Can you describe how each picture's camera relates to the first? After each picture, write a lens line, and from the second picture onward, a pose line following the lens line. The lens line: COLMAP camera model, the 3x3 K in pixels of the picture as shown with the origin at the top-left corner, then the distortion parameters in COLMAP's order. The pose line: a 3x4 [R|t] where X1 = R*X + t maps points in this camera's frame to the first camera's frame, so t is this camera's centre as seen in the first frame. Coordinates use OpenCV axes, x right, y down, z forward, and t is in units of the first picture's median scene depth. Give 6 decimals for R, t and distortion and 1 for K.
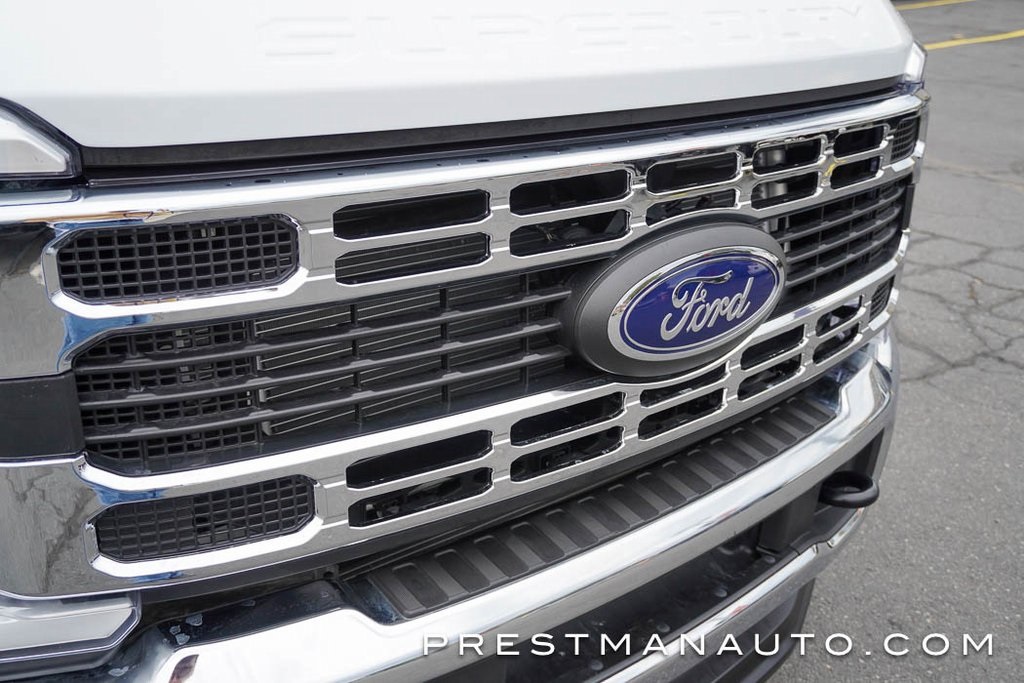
lens RADIAL K [[1149.4, 0, 510.6], [0, 1149.4, 337.8], [0, 0, 1]] dist [-0.003184, 0.000000]
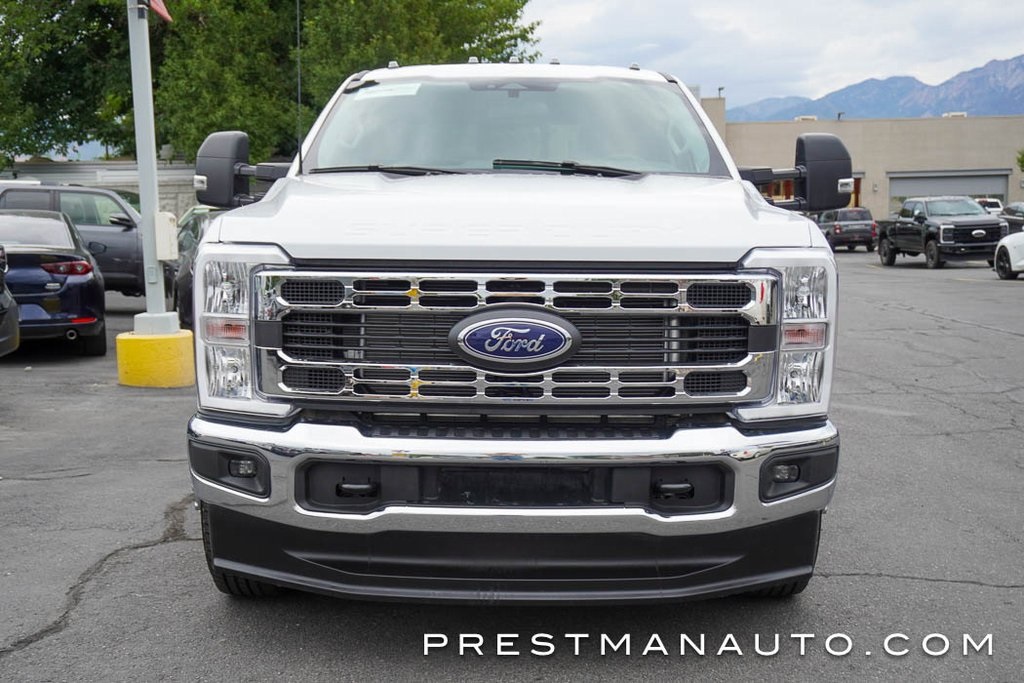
lens RADIAL K [[1149.4, 0, 512.6], [0, 1149.4, 343.9], [0, 0, 1]] dist [-0.003184, 0.000000]
pose [[0.719089, 0.055061, -0.692733, 2.216384], [-0.215143, 0.965519, -0.146585, 0.398478], [0.660775, 0.254445, 0.706140, -0.829930]]
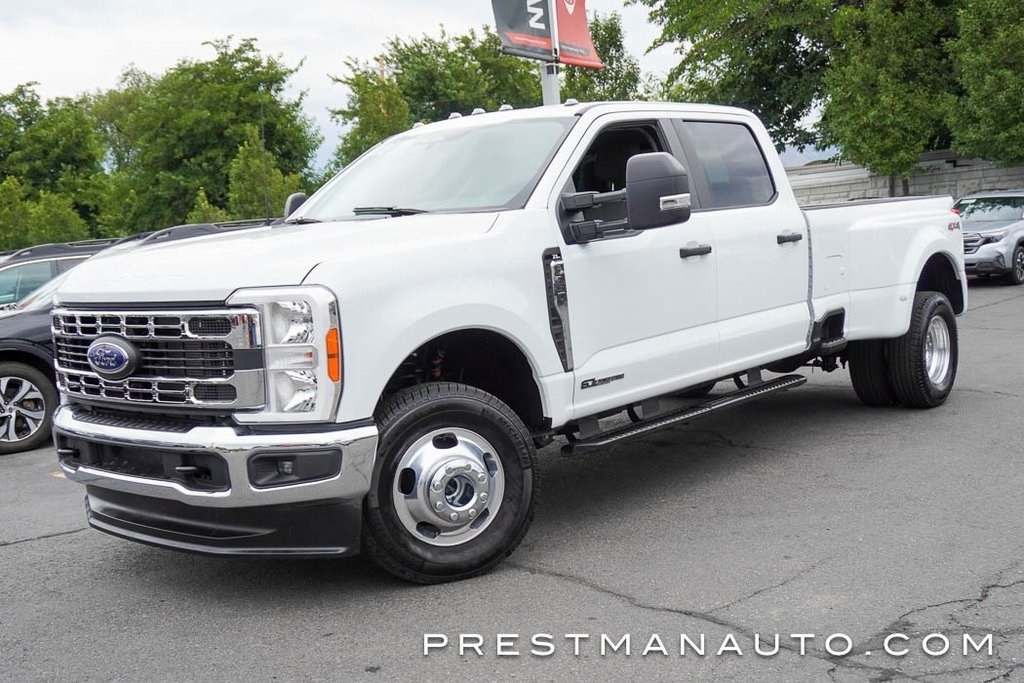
lens RADIAL K [[1087.6, 0, 521.0], [0, 1087.6, 343.5], [0, 0, 1]] dist [-0.010845, 0.000000]
pose [[0.113541, 0.069968, -0.991067, 4.318207], [-0.262300, 0.964237, 0.038023, -0.637877], [0.958283, 0.255639, 0.127833, 2.157733]]
